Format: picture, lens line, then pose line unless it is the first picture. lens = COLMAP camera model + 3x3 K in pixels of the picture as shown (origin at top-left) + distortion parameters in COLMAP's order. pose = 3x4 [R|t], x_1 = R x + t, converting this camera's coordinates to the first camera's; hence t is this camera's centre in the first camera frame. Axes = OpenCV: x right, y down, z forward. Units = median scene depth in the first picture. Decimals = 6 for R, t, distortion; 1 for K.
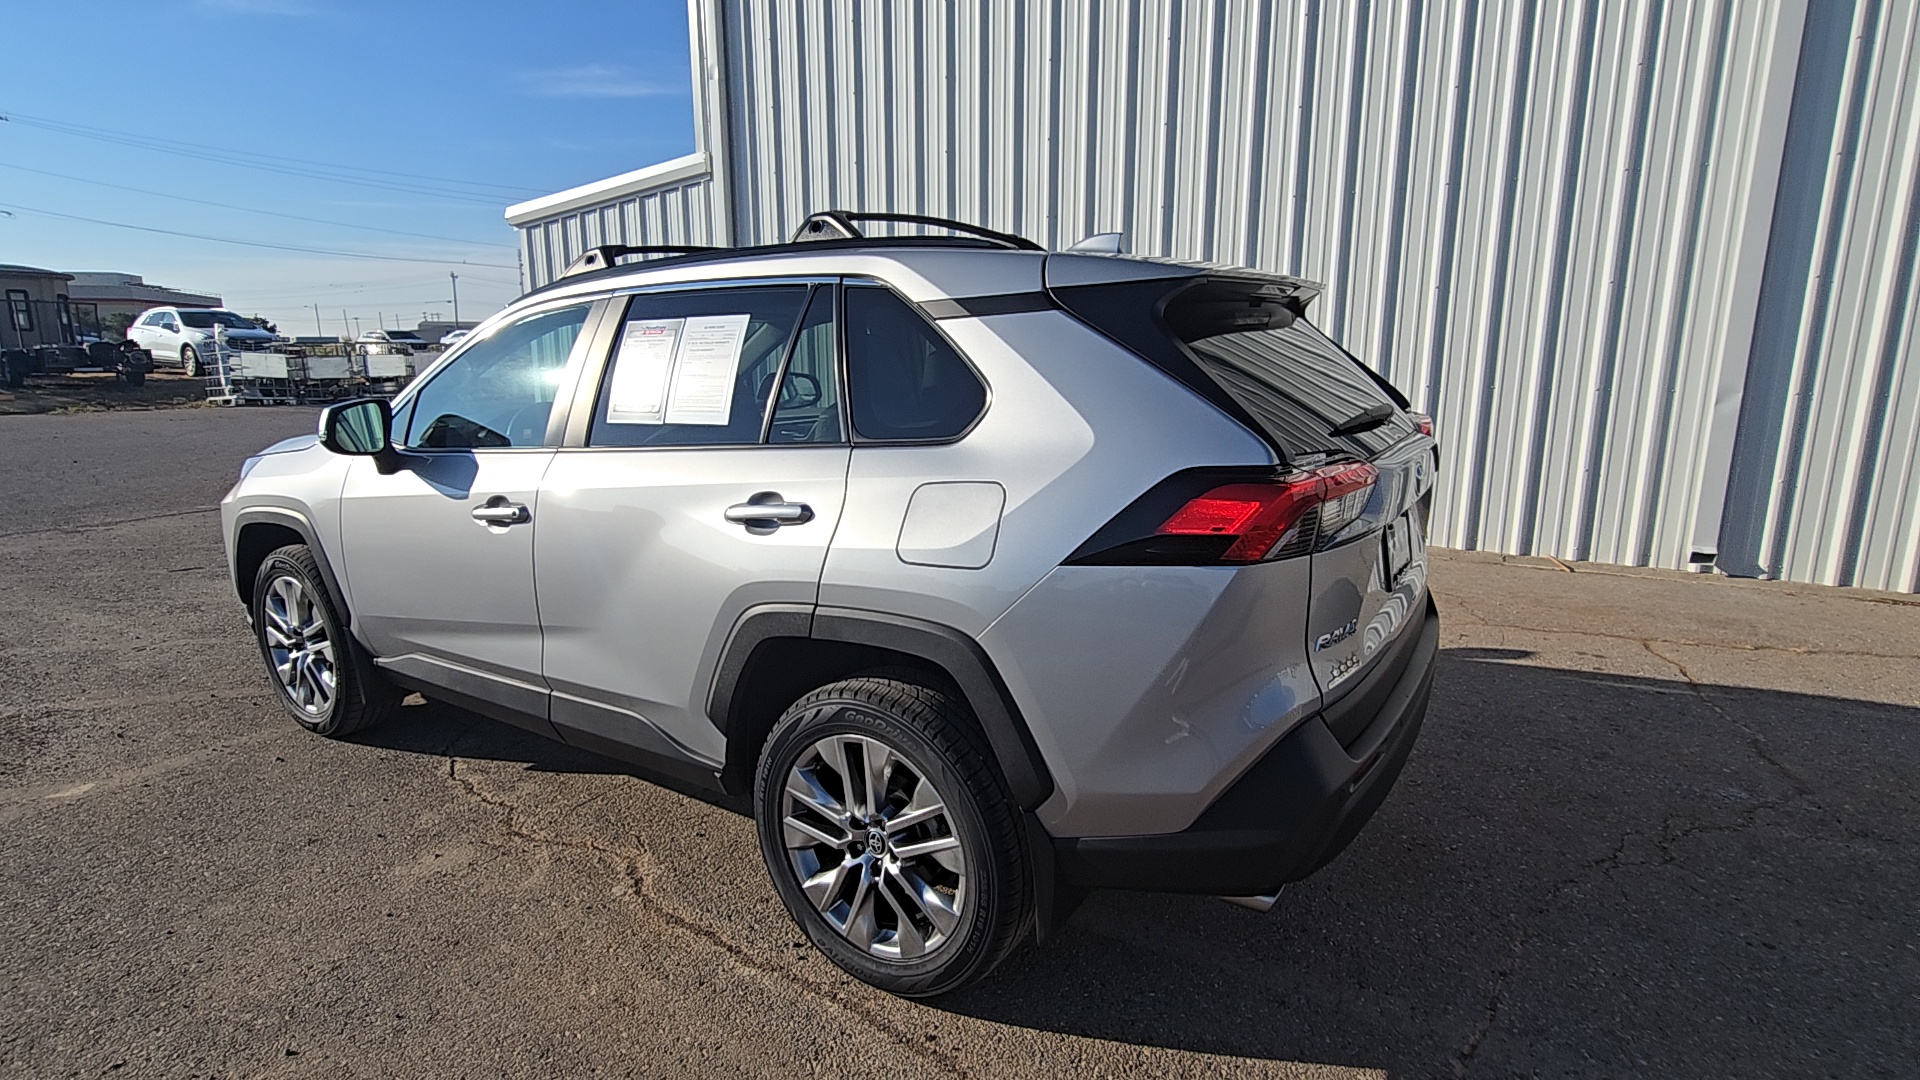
lens RADIAL K [[968.5, 0, 951.5], [0, 968.5, 548.1], [0, 0, 1]] dist [-0.001365, 0.001209]
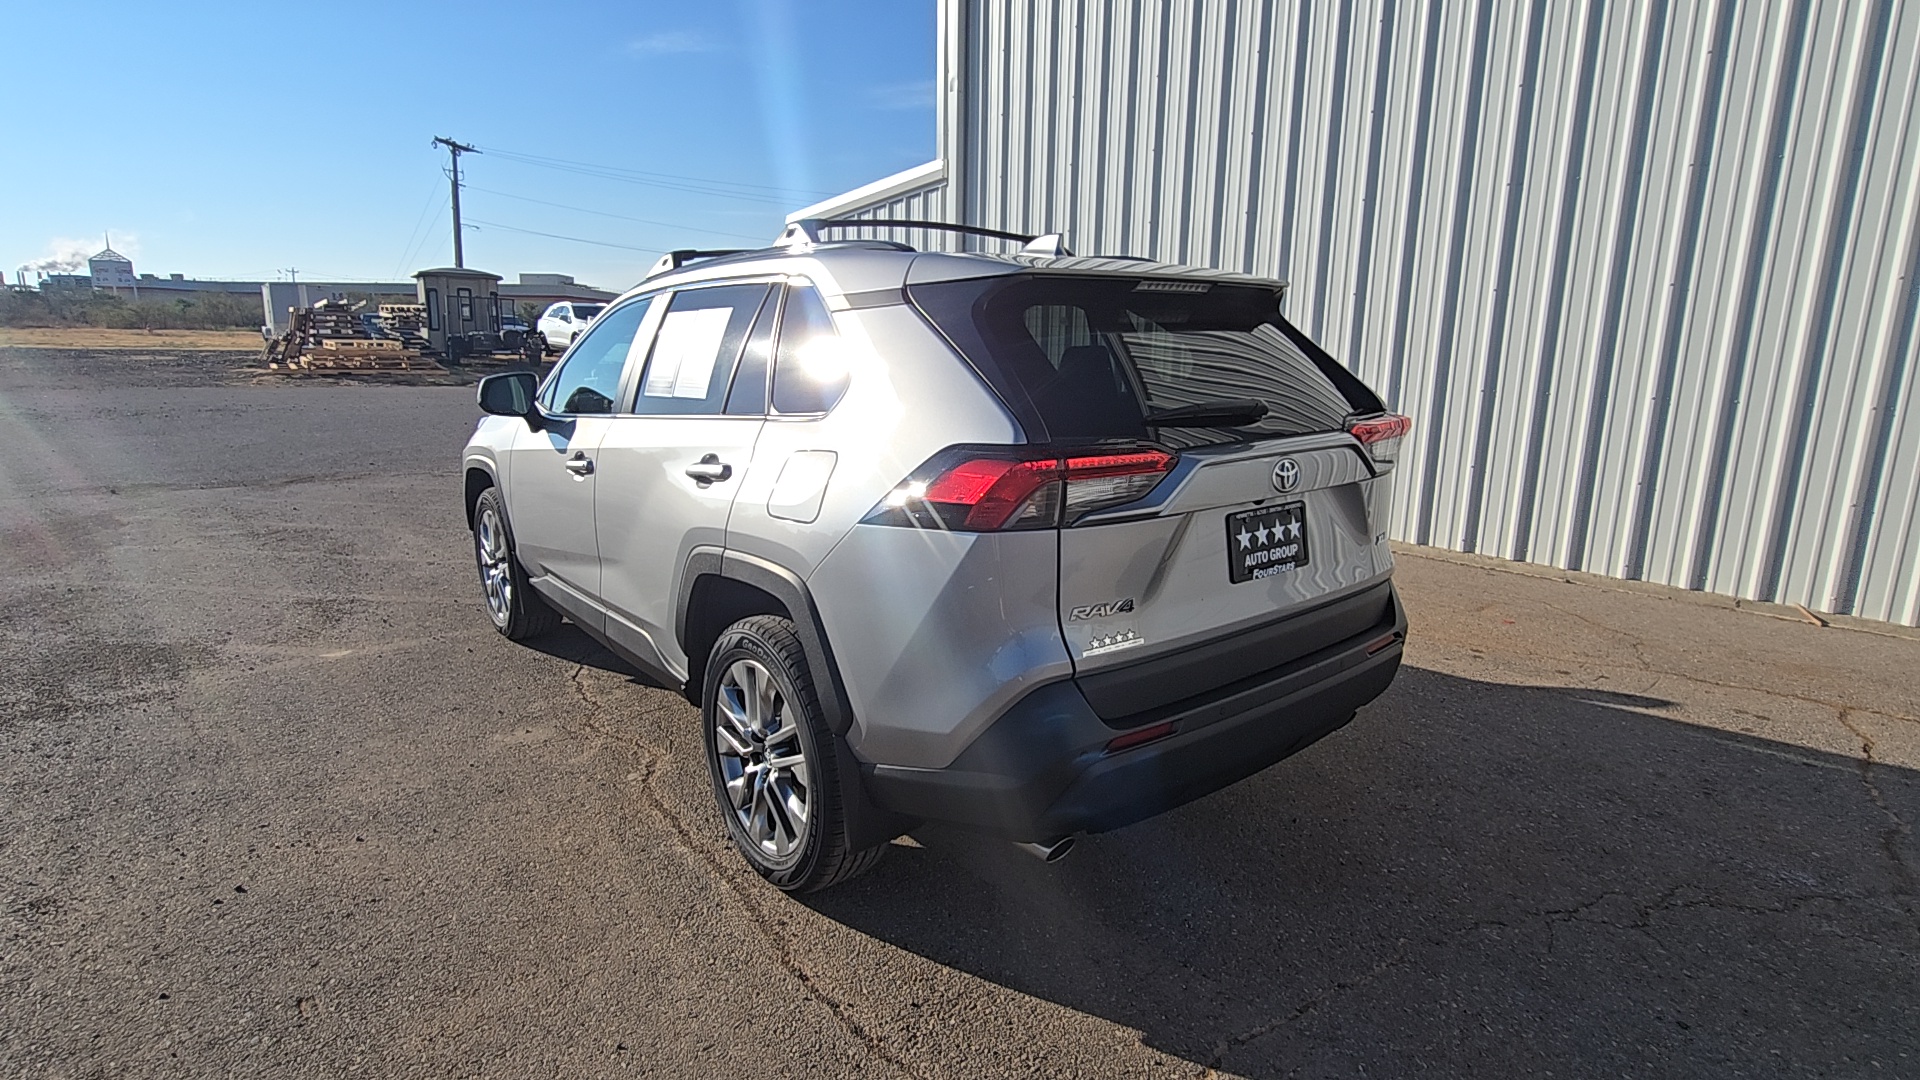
lens RADIAL K [[968.5, 0, 951.5], [0, 968.5, 548.1], [0, 0, 1]] dist [-0.001365, 0.001209]
pose [[0.948976, 0.081619, -0.304604, 0.357205], [-0.081118, 0.996602, 0.014323, 0.013271], [0.304738, 0.011117, 0.952371, -0.044753]]
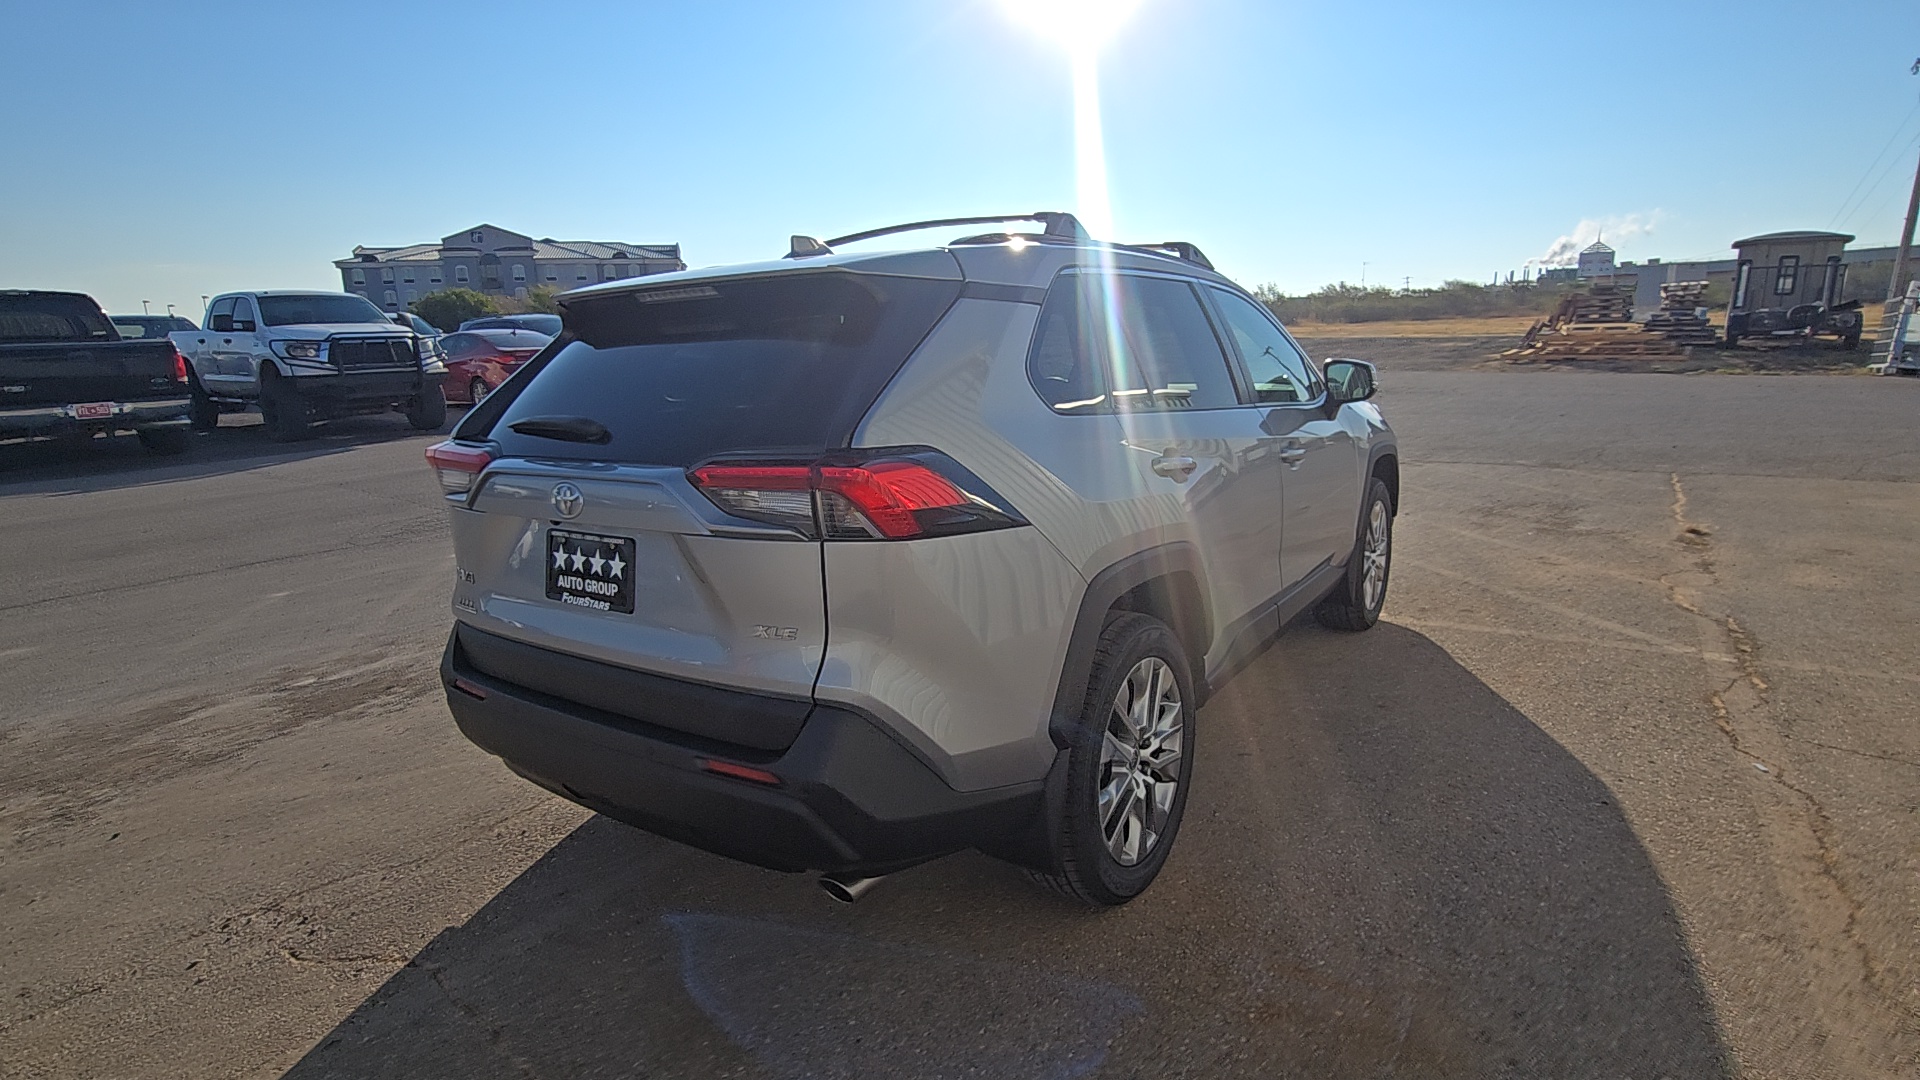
lens RADIAL K [[968.5, 0, 951.5], [0, 968.5, 548.1], [0, 0, 1]] dist [-0.001365, 0.001209]
pose [[-0.028362, 0.220193, -0.975044, 1.065414], [-0.178268, 0.958685, 0.221684, -0.229761], [0.983573, 0.180107, 0.012063, 1.045888]]
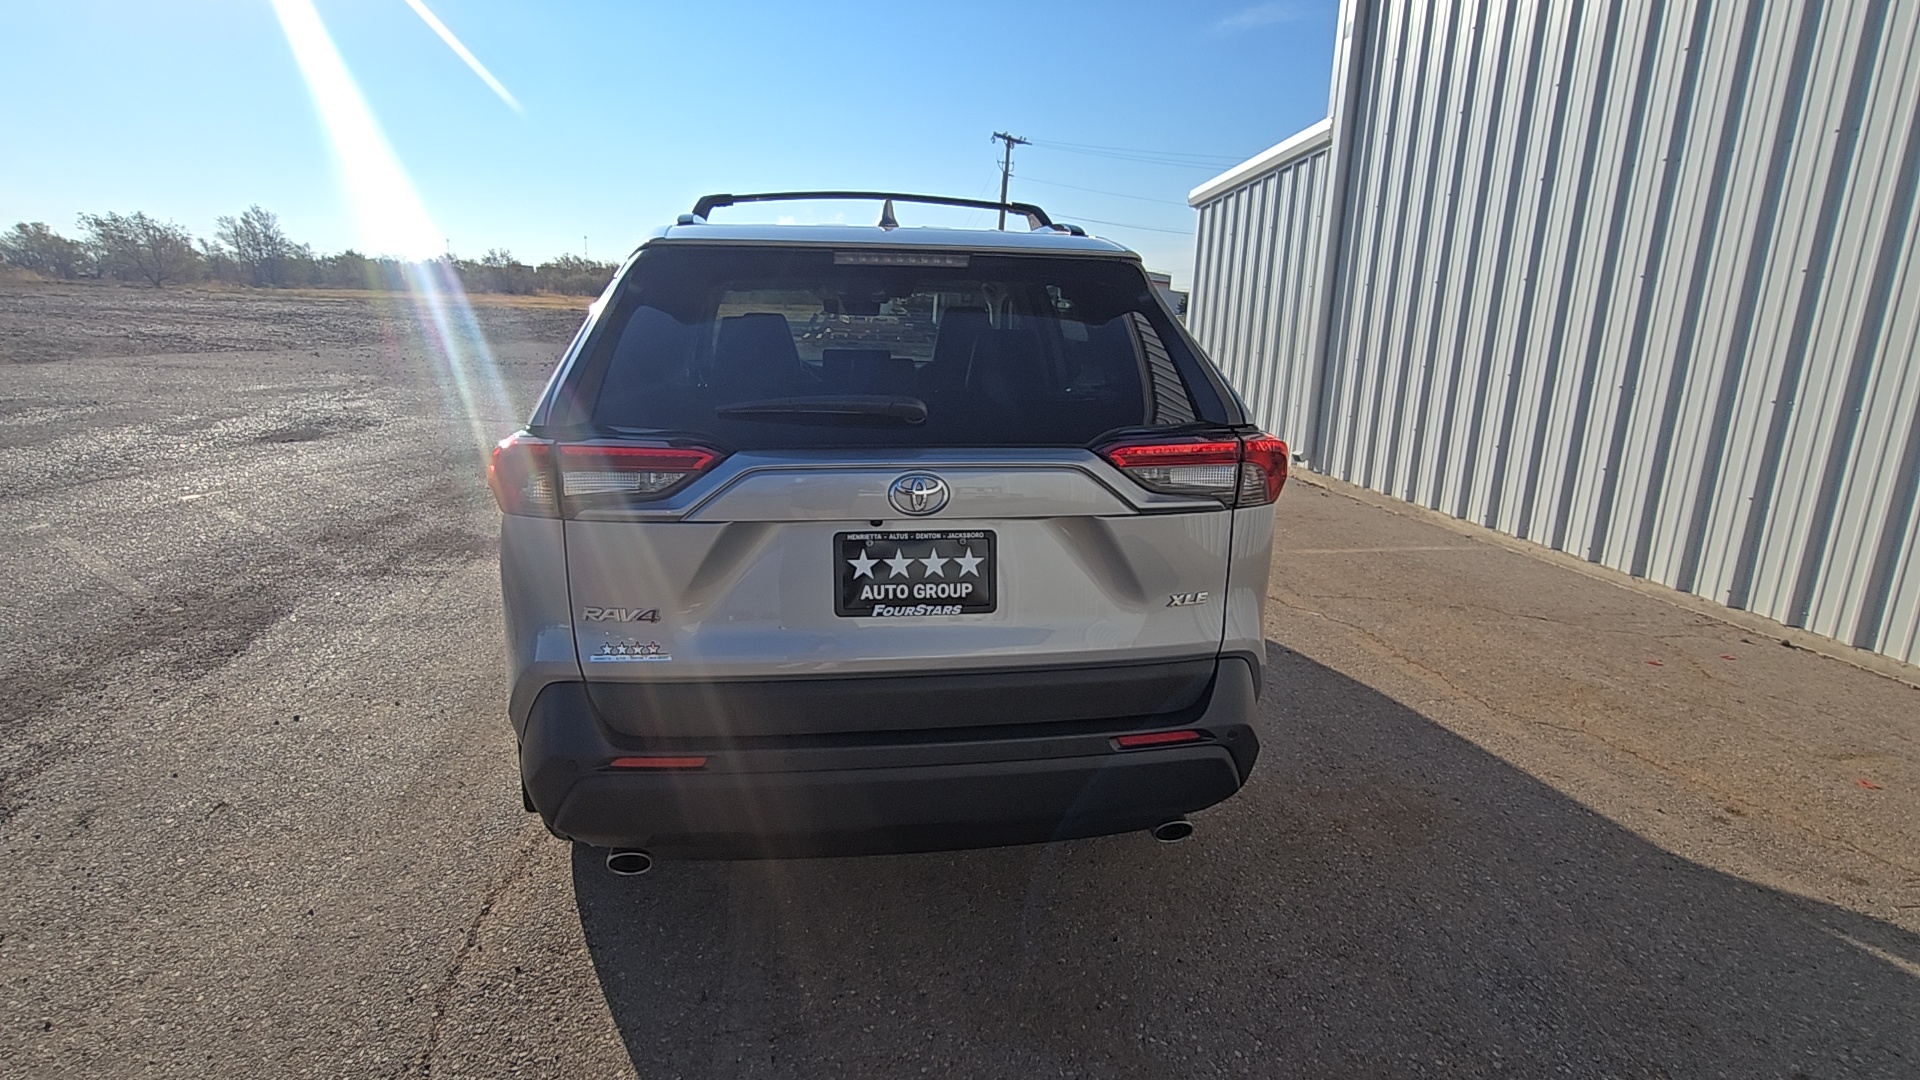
lens RADIAL K [[968.5, 0, 951.5], [0, 968.5, 548.1], [0, 0, 1]] dist [-0.001365, 0.001209]
pose [[0.656641, 0.206112, -0.725493, 0.837877], [-0.190598, 0.976059, 0.104788, -0.090237], [0.729722, 0.069469, 0.680205, 0.368394]]
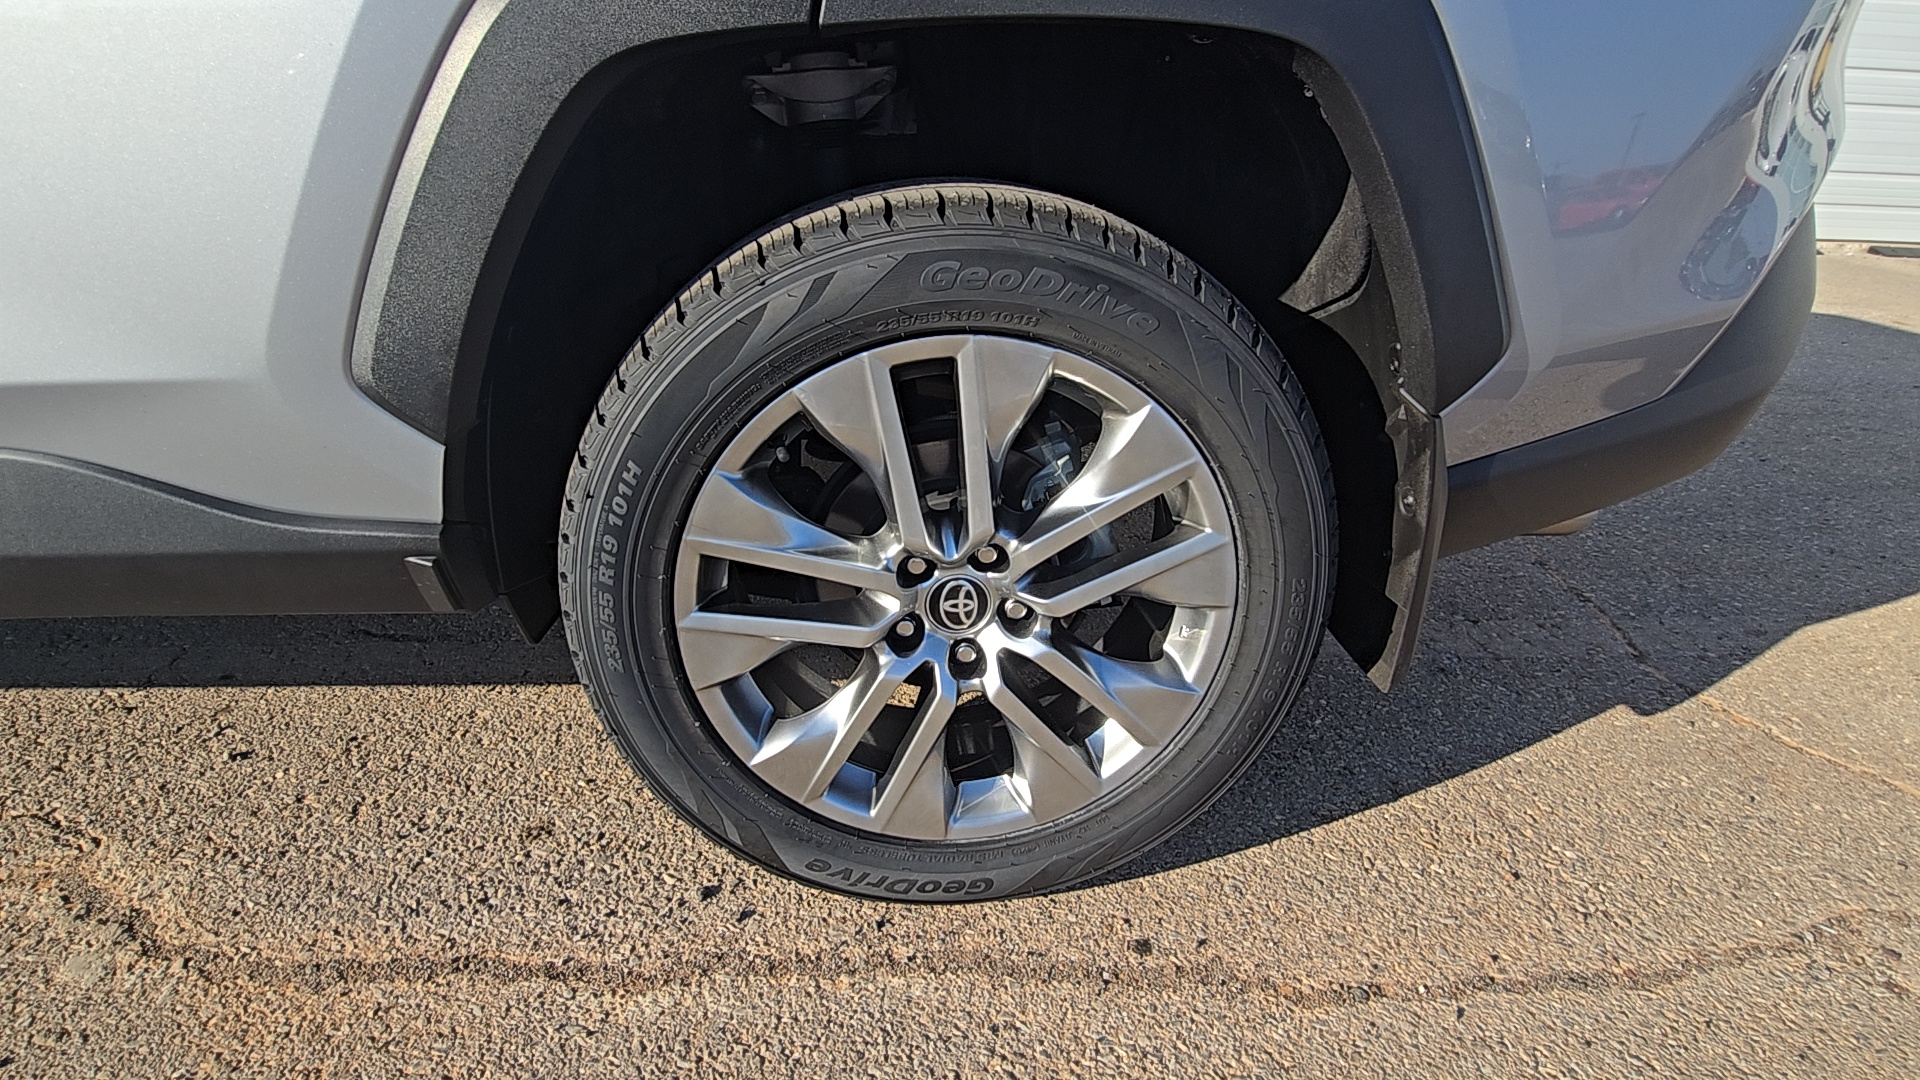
lens RADIAL K [[968.5, 0, 951.5], [0, 968.5, 548.1], [0, 0, 1]] dist [-0.001365, 0.001209]
pose [[0.791323, -0.224250, 0.568788, -0.236865], [0.082139, 0.960866, 0.264556, 0.127580], [-0.605856, -0.162630, 0.778775, 0.512498]]
